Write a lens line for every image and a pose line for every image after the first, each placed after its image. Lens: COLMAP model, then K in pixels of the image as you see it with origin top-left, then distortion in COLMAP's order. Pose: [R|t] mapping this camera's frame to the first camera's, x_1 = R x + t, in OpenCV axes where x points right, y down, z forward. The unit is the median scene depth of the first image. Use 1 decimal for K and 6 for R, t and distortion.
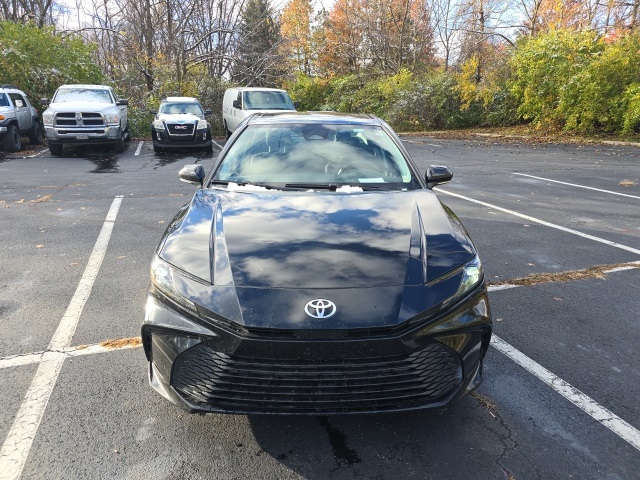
lens RADIAL K [[427.6, 0, 320.0], [0, 427.6, 240.0], [0, 0, 1]] dist [0.032088, -0.027473]
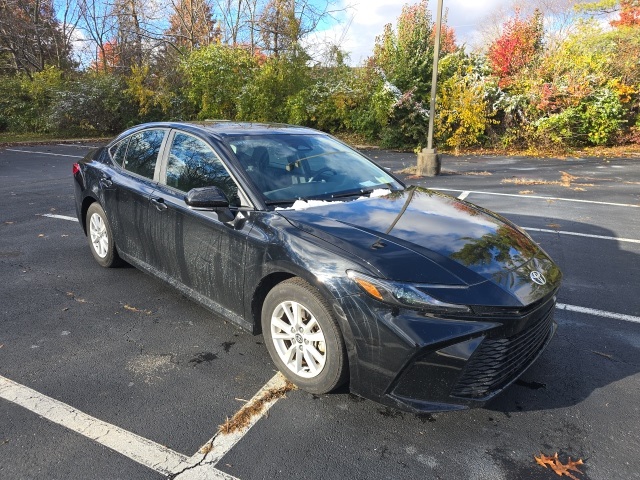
lens RADIAL K [[427.6, 0, 320.0], [0, 427.6, 240.0], [0, 0, 1]] dist [0.032088, -0.027473]
pose [[0.712620, -0.187537, 0.676020, -0.115363], [0.192202, 0.978929, 0.068960, -0.015621], [-0.674709, 0.080790, 0.733649, 0.040269]]
